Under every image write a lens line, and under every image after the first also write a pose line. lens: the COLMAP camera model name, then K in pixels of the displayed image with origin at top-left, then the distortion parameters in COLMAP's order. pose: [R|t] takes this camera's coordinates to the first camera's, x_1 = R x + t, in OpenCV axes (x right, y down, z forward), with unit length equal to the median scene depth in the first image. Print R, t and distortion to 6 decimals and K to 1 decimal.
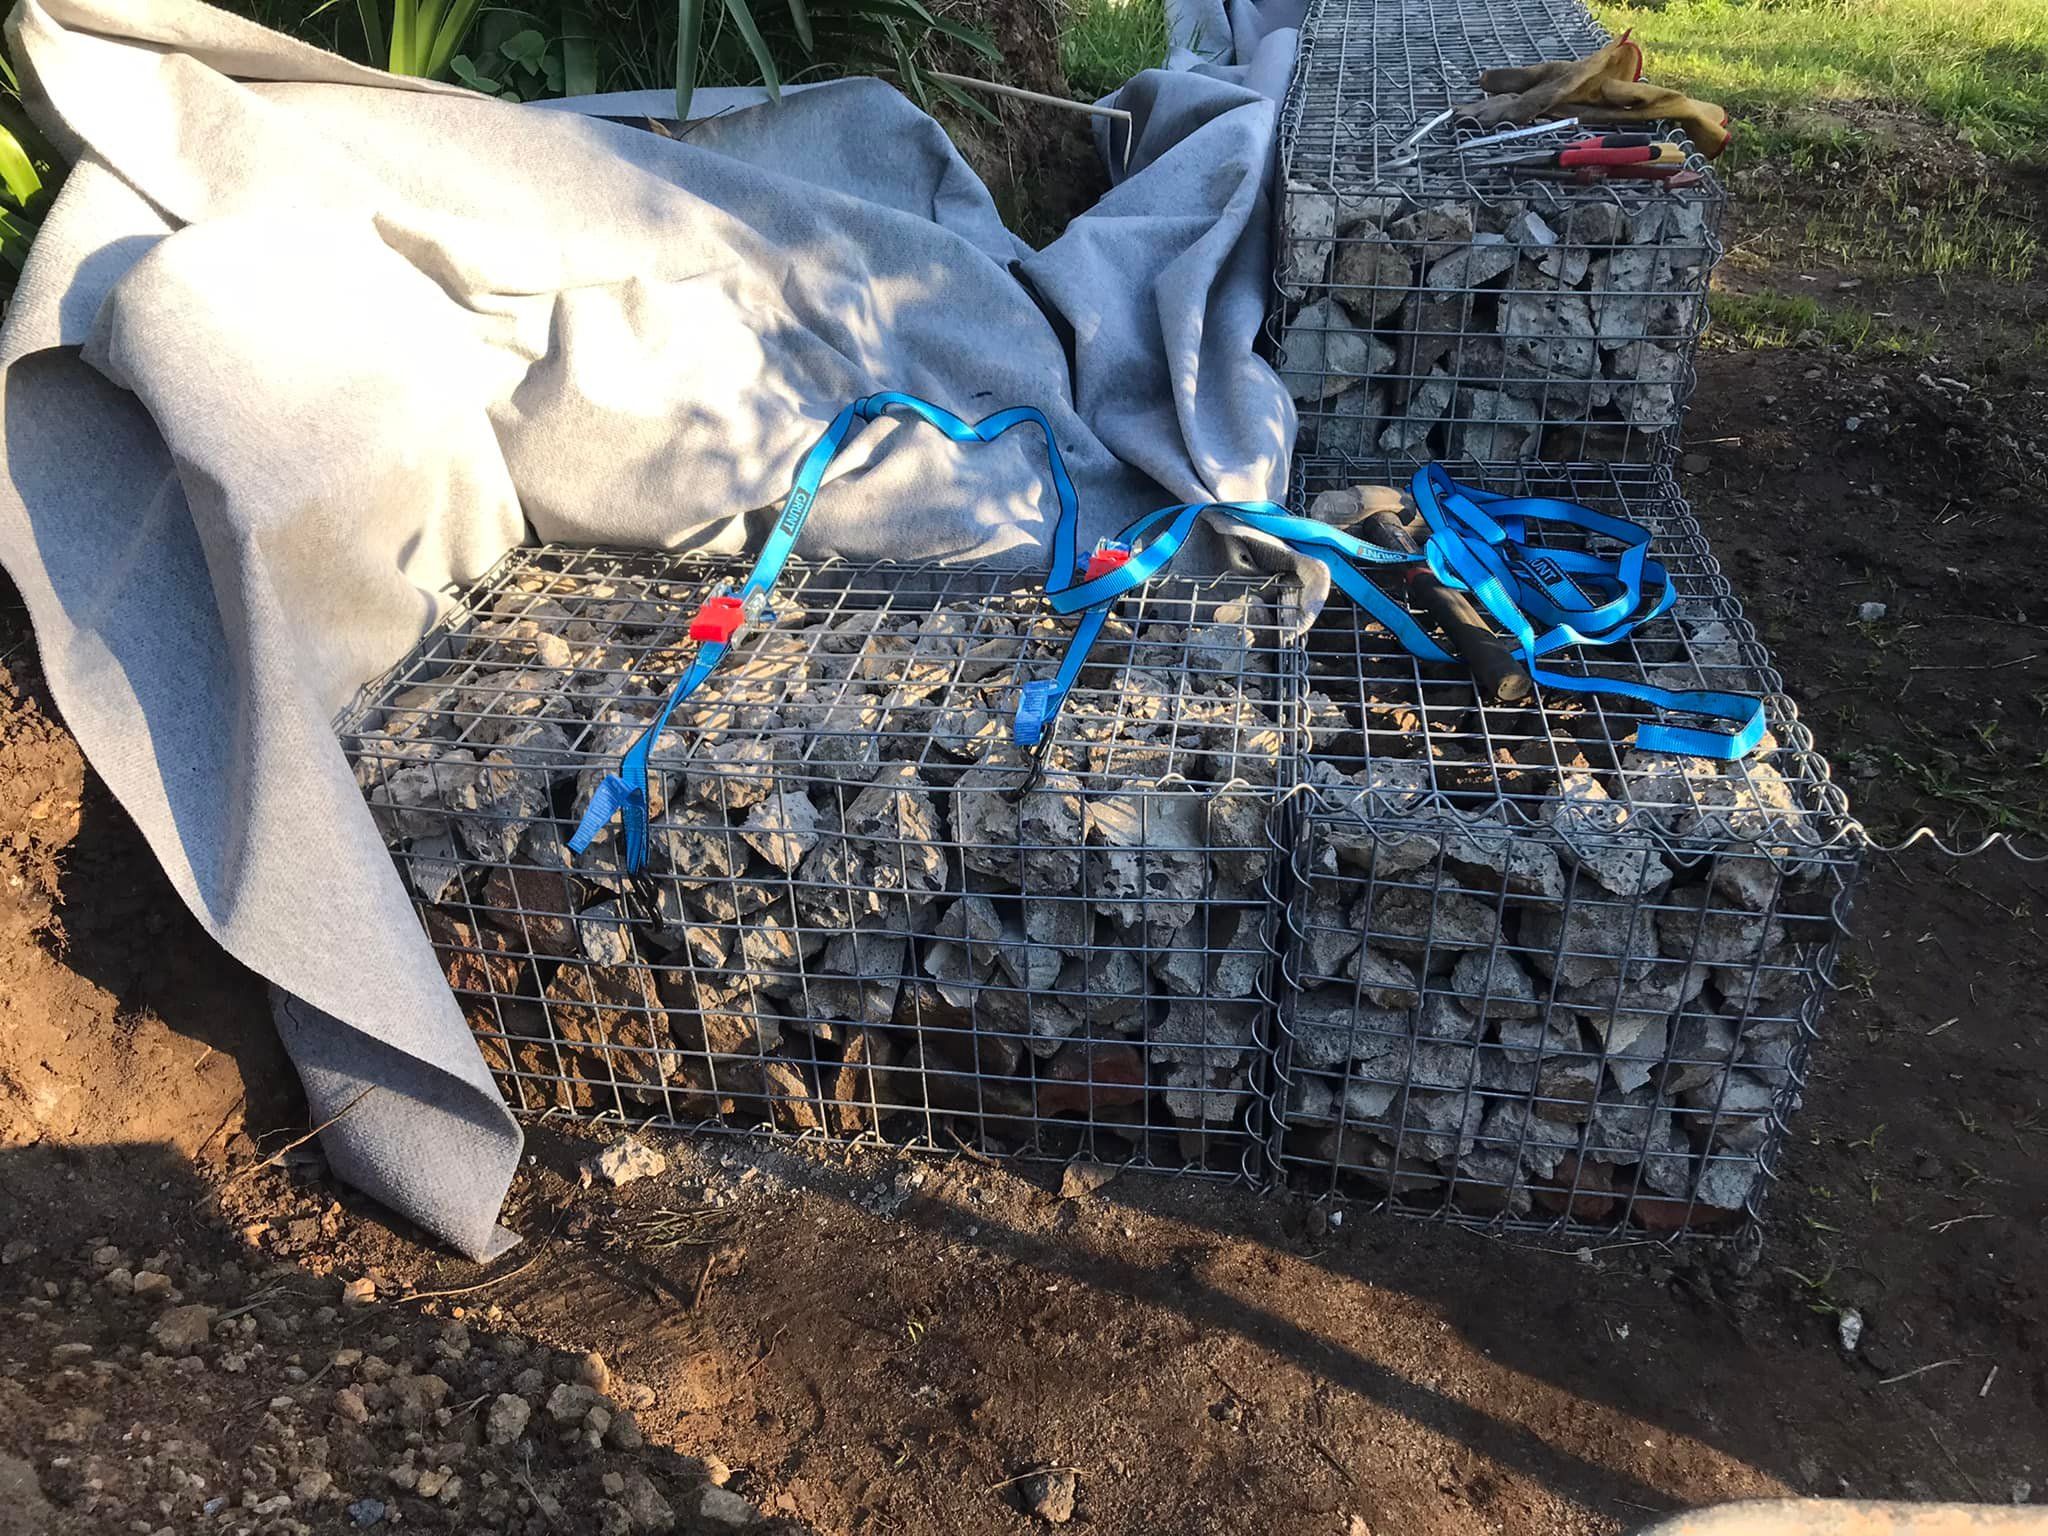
lens RADIAL K [[1649.8, 0, 1019.6], [0, 1649.8, 759.9], [0, 0, 1]] dist [0.015185, -0.030612]
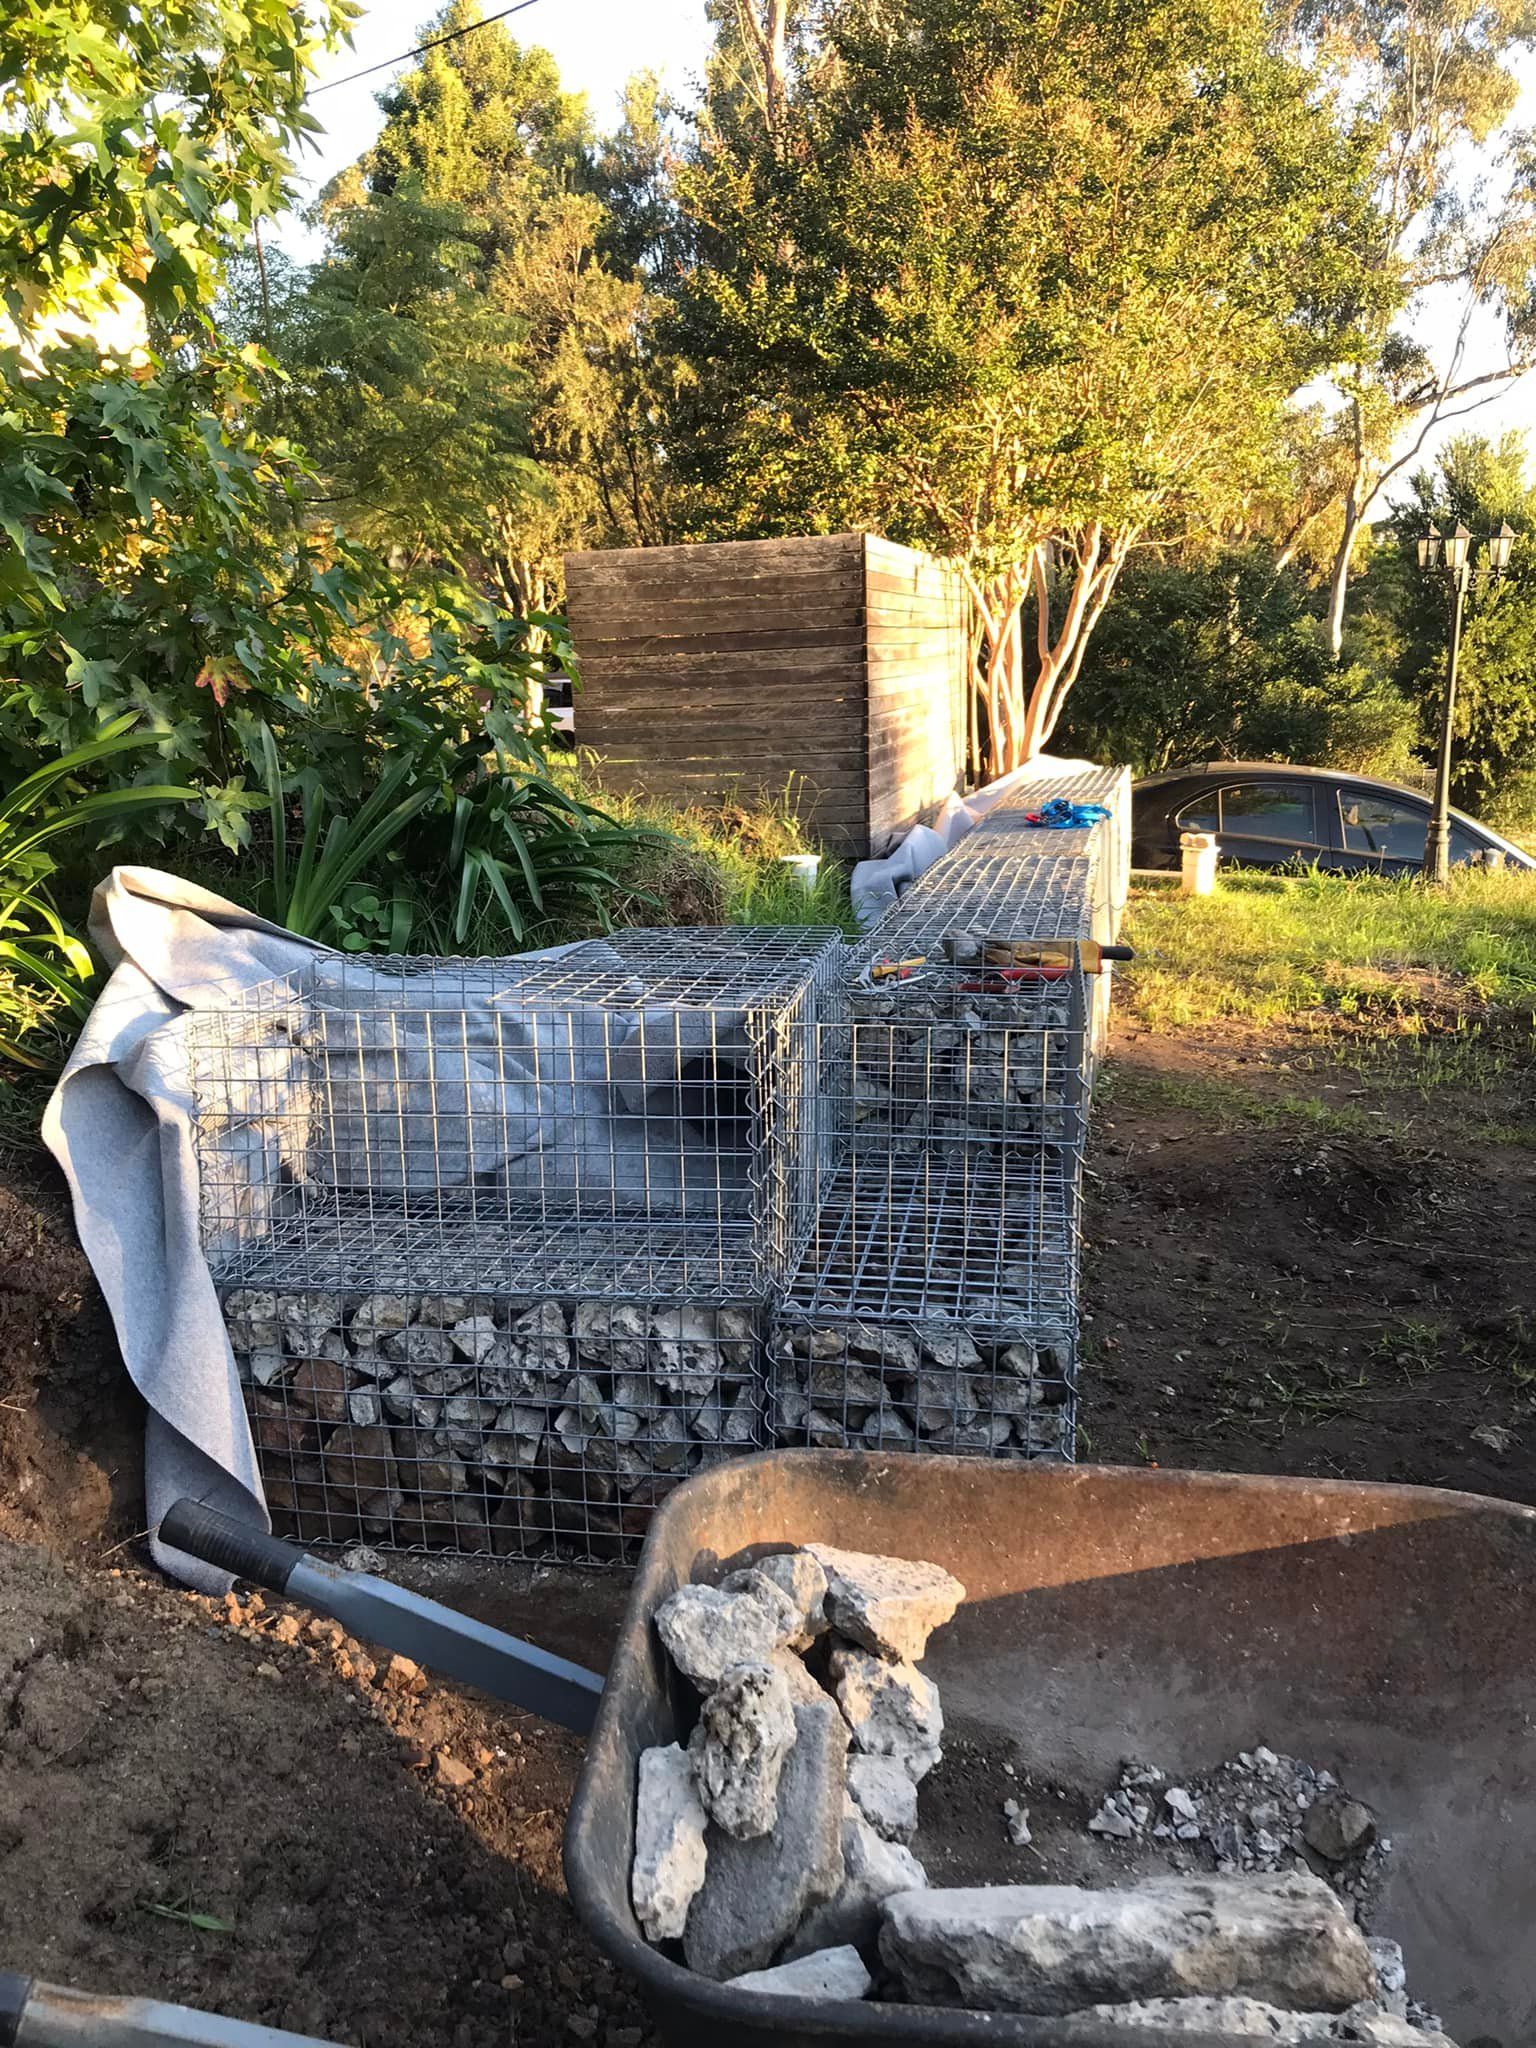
lens RADIAL K [[1649.8, 0, 765.5], [0, 1649.8, 1016.4], [0, 0, 1]] dist [0.015185, -0.030612]
pose [[0.999713, 0.021233, -0.011108, 0.126995], [-0.023722, 0.942523, -0.333300, 0.223401], [0.003393, 0.333467, 0.942756, -0.542050]]
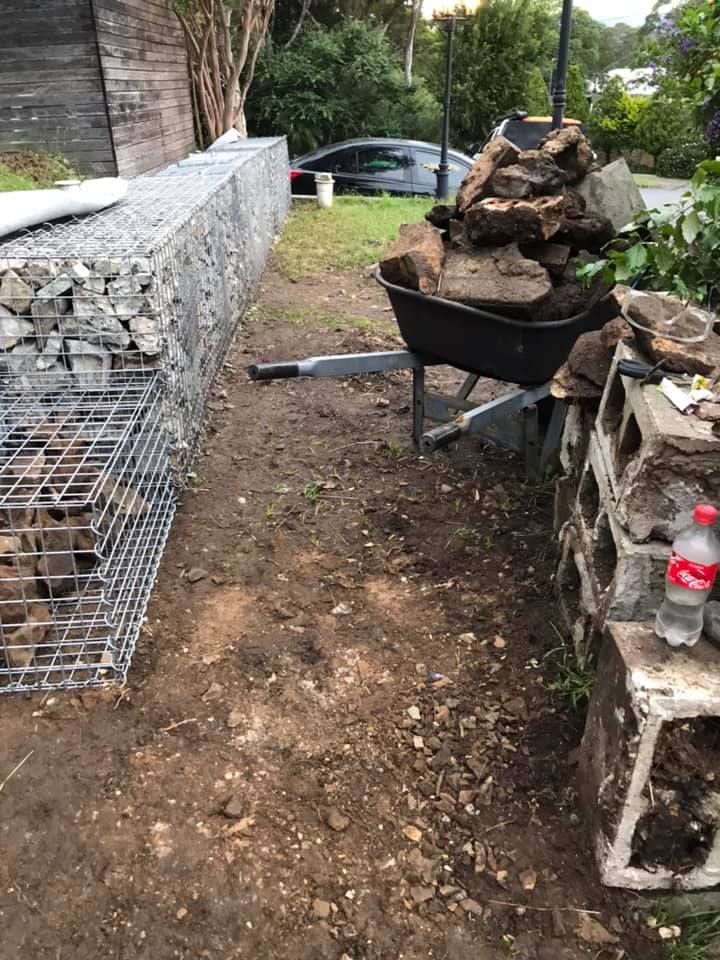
lens RADIAL K [[773.3, 0, 360.7], [0, 773.3, 475.6], [0, 0, 1]] dist [0.015185, -0.030612]
pose [[0.970004, -0.085632, 0.227509, 0.426161], [0.107694, 0.990425, -0.086378, 0.104632], [-0.217933, 0.108288, 0.969937, -0.119984]]
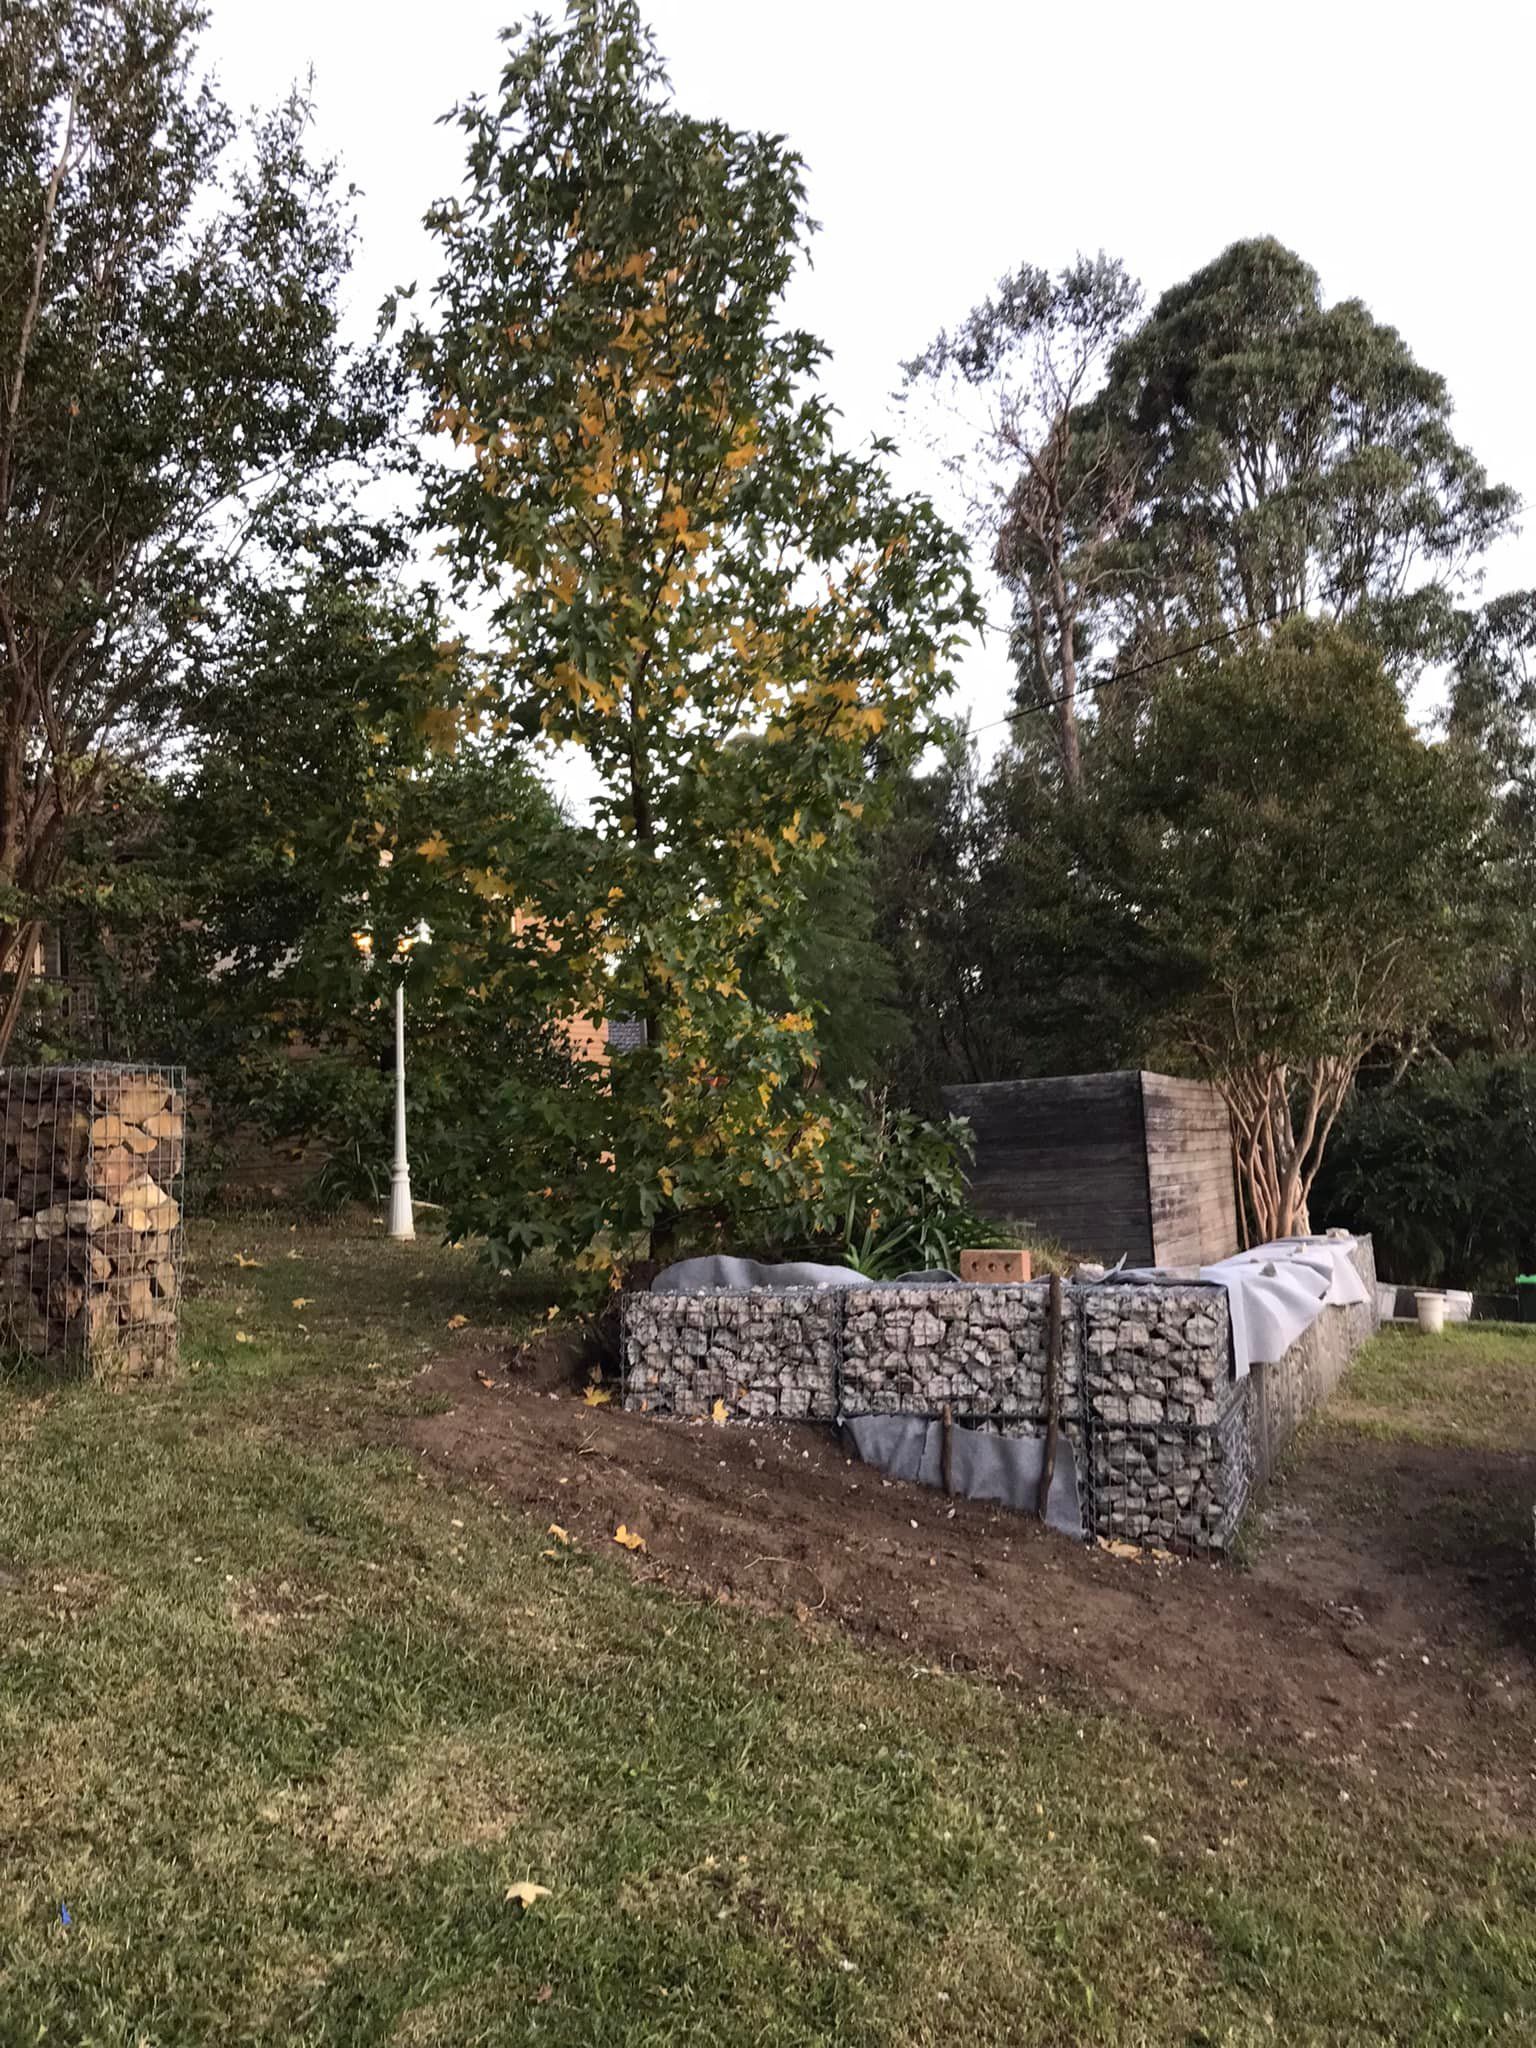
lens RADIAL K [[1649.8, 0, 737.9], [0, 1649.8, 951.6], [0, 0, 1]] dist [0.015185, -0.030612]
pose [[0.976659, -0.019935, -0.213869, 0.152524], [-0.118634, 0.779976, -0.614461, 1.236553], [0.179062, 0.625491, 0.759406, -2.133099]]
